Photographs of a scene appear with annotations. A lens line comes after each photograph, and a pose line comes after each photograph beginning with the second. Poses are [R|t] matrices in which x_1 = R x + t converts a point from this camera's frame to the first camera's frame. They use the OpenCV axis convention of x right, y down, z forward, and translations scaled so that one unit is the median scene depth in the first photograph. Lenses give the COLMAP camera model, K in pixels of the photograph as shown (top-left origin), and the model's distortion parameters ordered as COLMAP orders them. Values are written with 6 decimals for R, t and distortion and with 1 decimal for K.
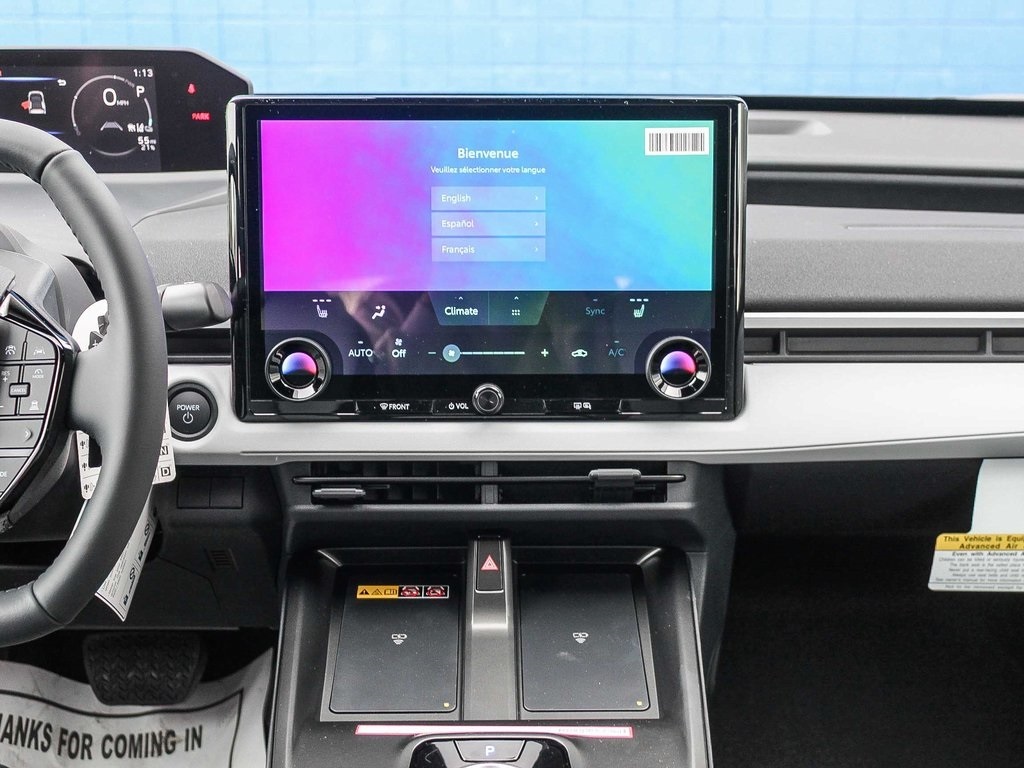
lens RADIAL K [[1421.8, 0, 512.0], [0, 1421.8, 384.0], [0, 0, 1]] dist [-0.019642, -0.037628]
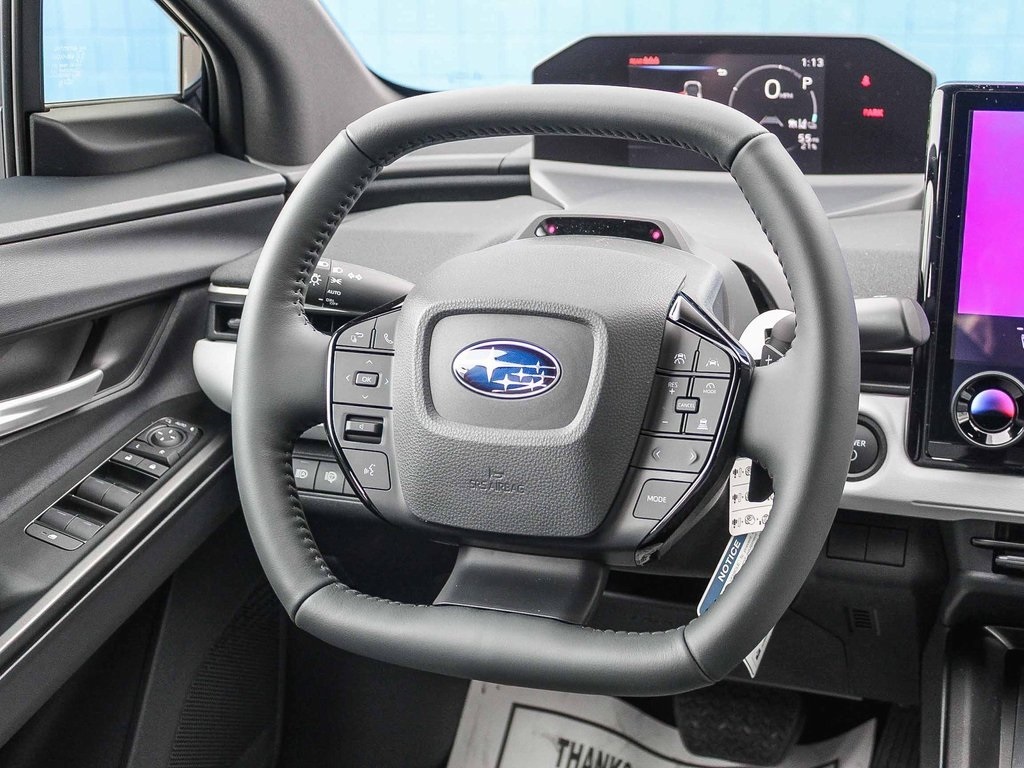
lens RADIAL K [[1421.8, 0, 512.0], [0, 1421.8, 384.0], [0, 0, 1]] dist [-0.019642, -0.037628]
pose [[0.930438, 0.083786, -0.356741, -0.115894], [-0.091731, 0.995769, -0.005379, 0.004993], [0.354781, 0.037729, 0.934188, 0.122377]]
